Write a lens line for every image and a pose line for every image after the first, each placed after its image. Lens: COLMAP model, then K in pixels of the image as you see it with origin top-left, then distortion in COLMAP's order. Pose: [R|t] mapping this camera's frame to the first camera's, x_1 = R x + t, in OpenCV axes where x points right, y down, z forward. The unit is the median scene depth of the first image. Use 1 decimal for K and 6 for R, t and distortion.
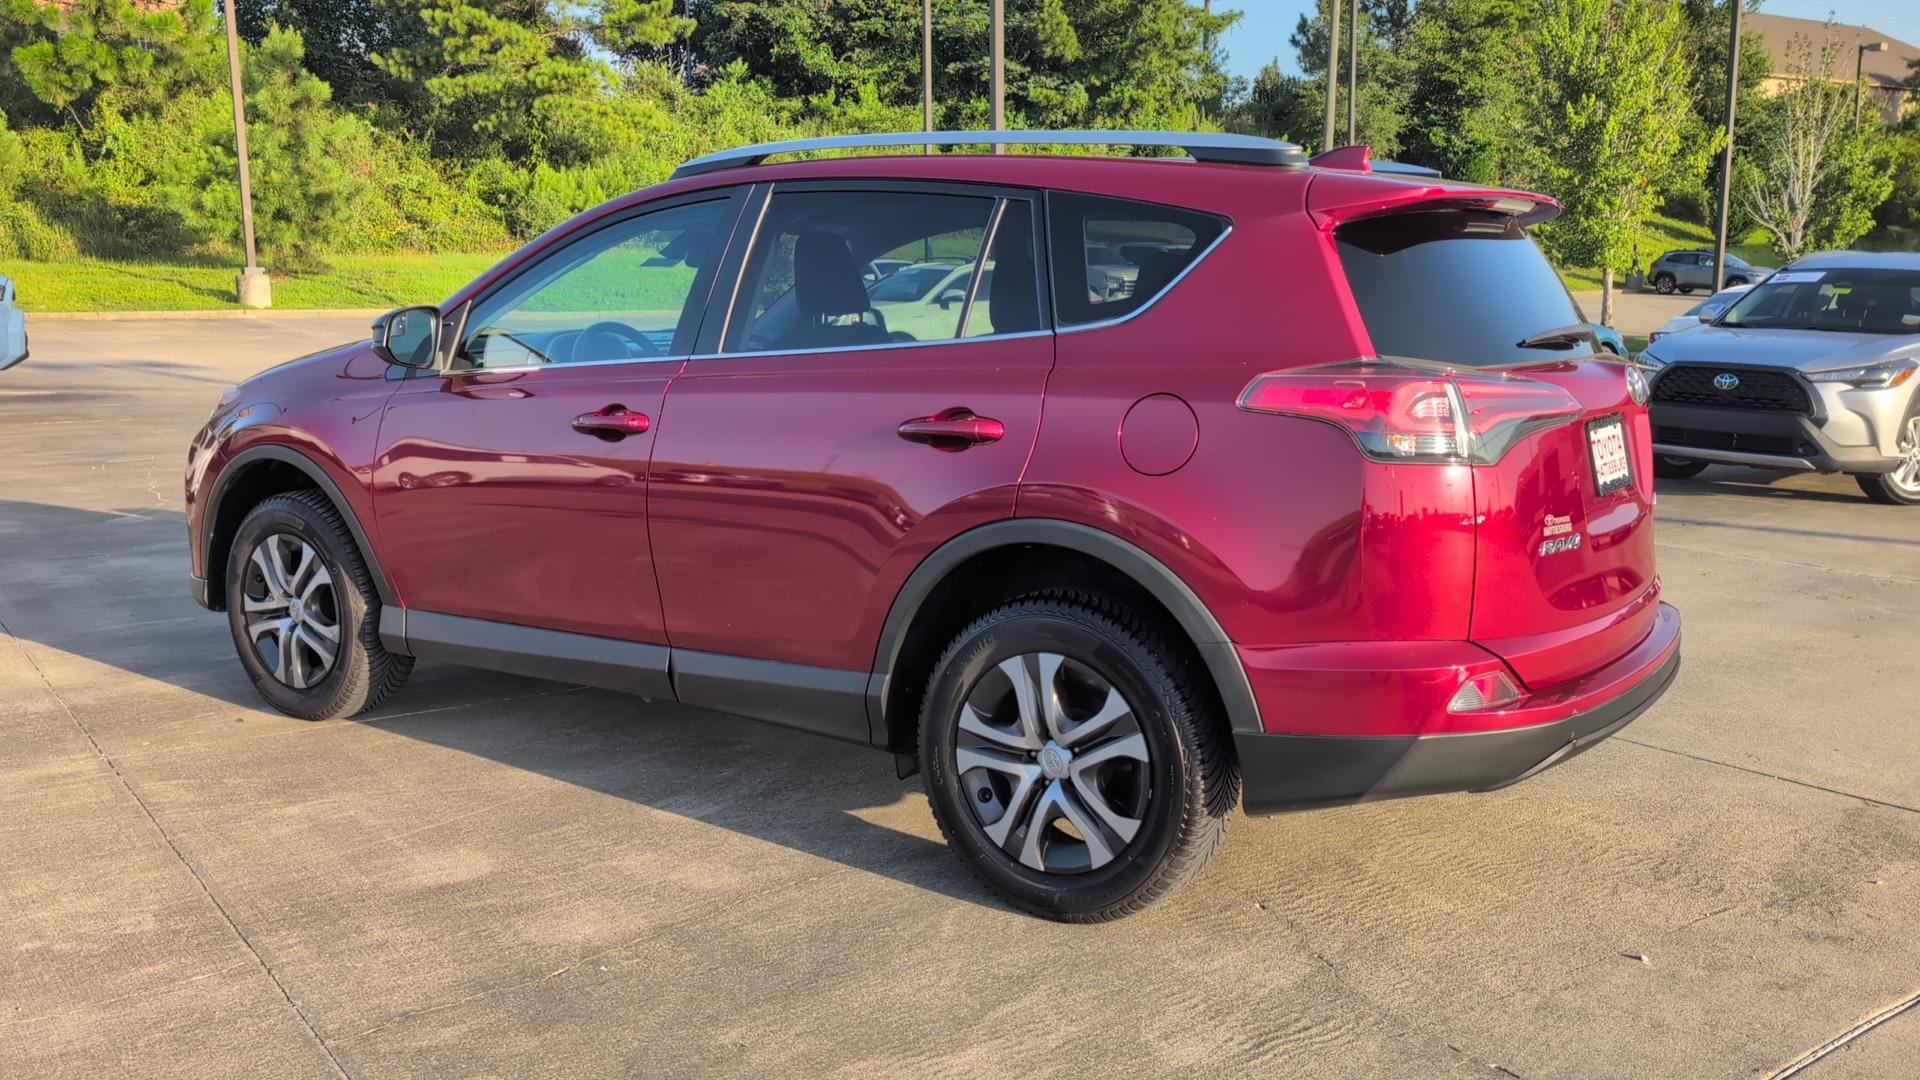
lens RADIAL K [[1617.6, 0, 961.1], [0, 1617.6, 492.5], [0, 0, 1]] dist [0.022336, -0.002257]
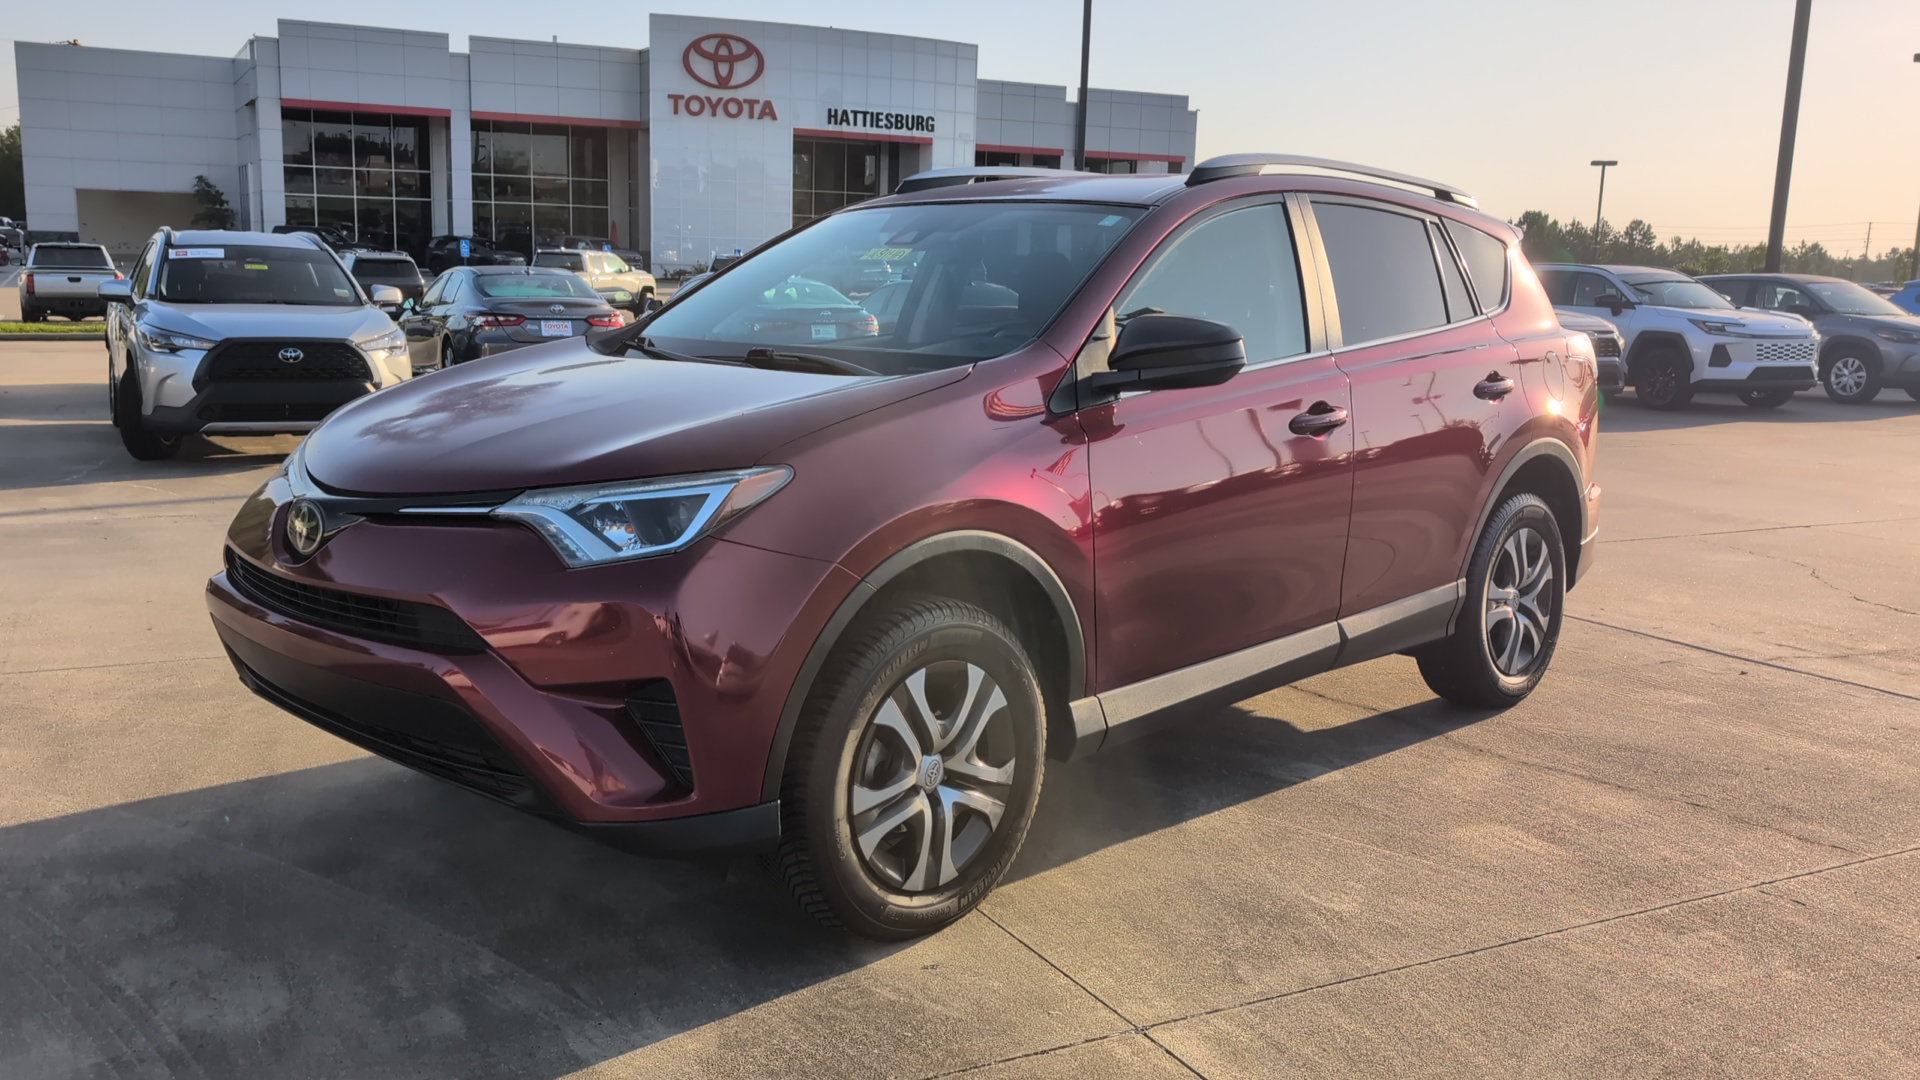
lens RADIAL K [[1585.1, 0, 971.4], [0, 1585.1, 544.2], [0, 0, 1]] dist [0.014155, -0.017954]
pose [[0.166375, -0.167887, 0.971665, -1.018409], [0.111013, 0.982324, 0.150720, -0.115750], [-0.979794, 0.082792, 0.182072, 0.853425]]
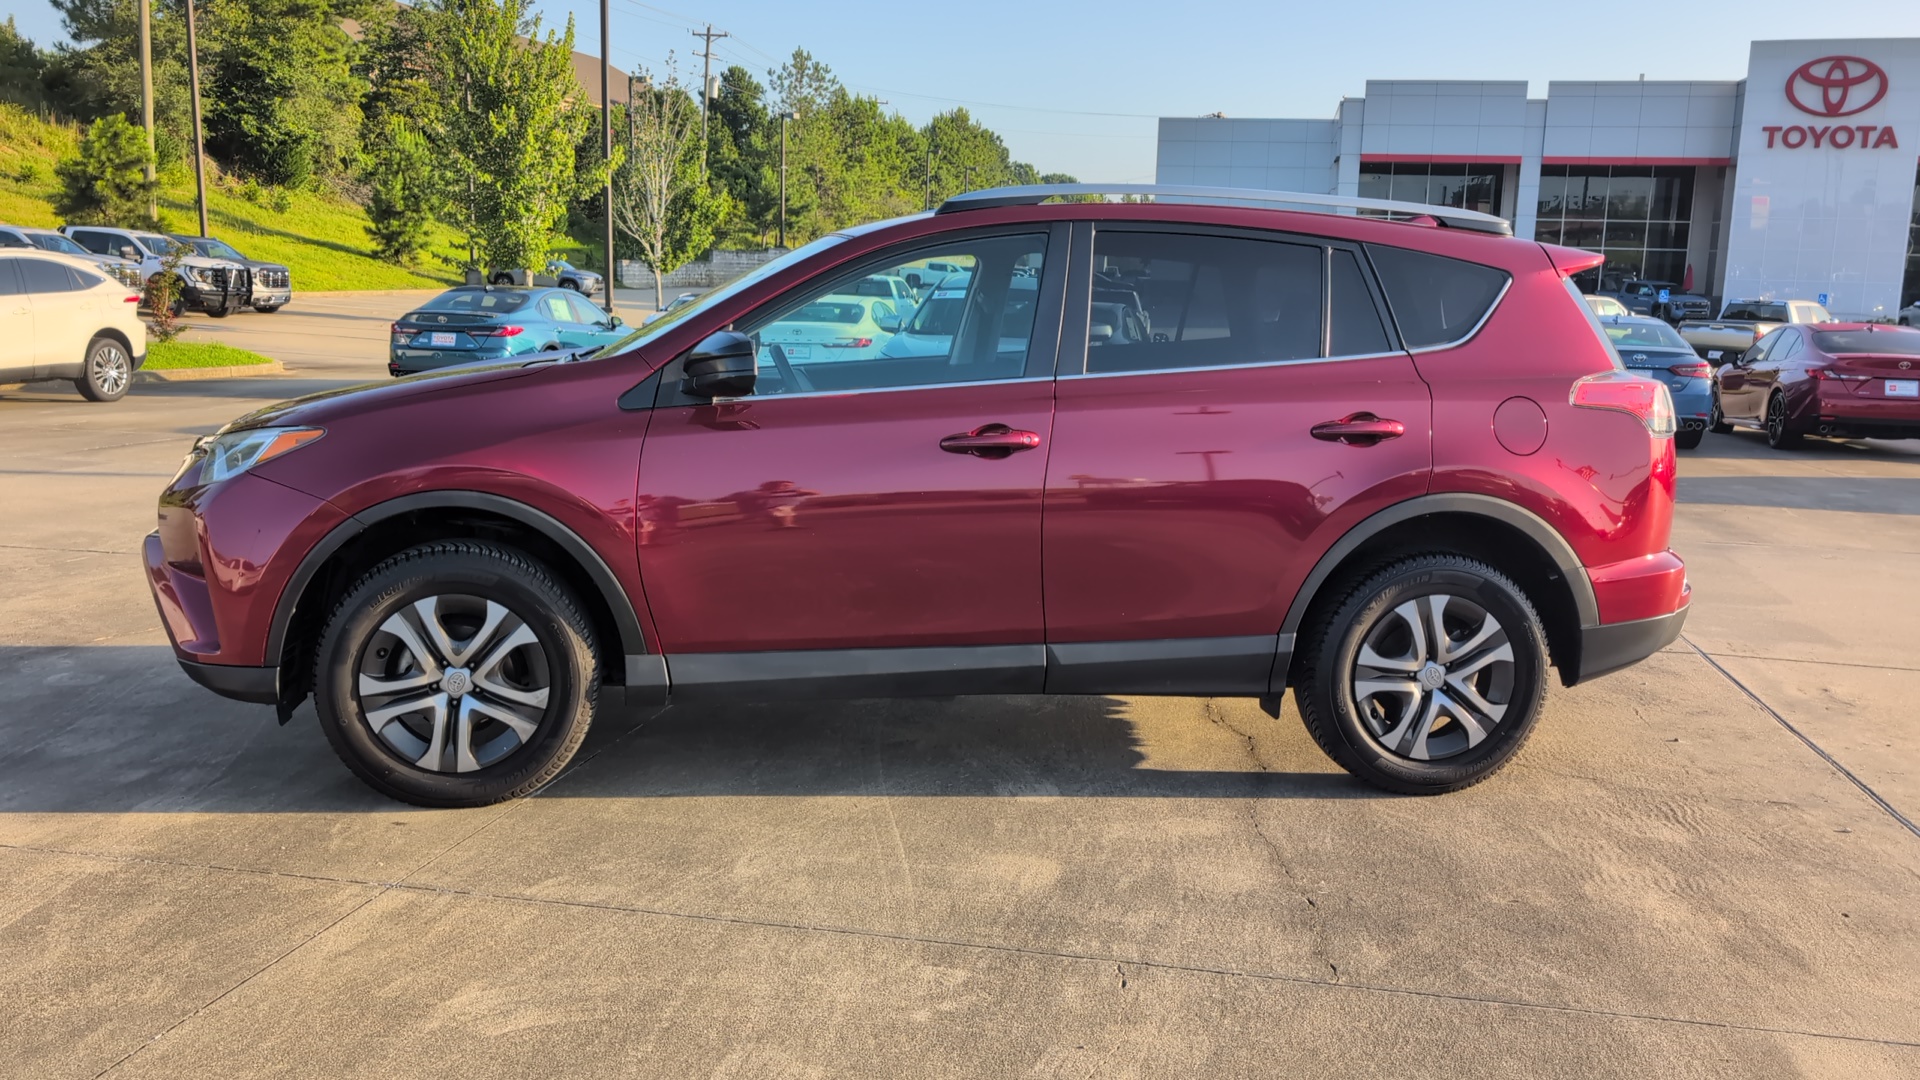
lens RADIAL K [[1585.1, 0, 971.4], [0, 1585.1, 544.2], [0, 0, 1]] dist [0.014155, -0.017954]
pose [[0.739356, -0.091150, 0.667117, -0.755549], [0.066285, 0.995835, 0.062600, -0.033905], [-0.670045, -0.002064, 0.742318, 0.198476]]
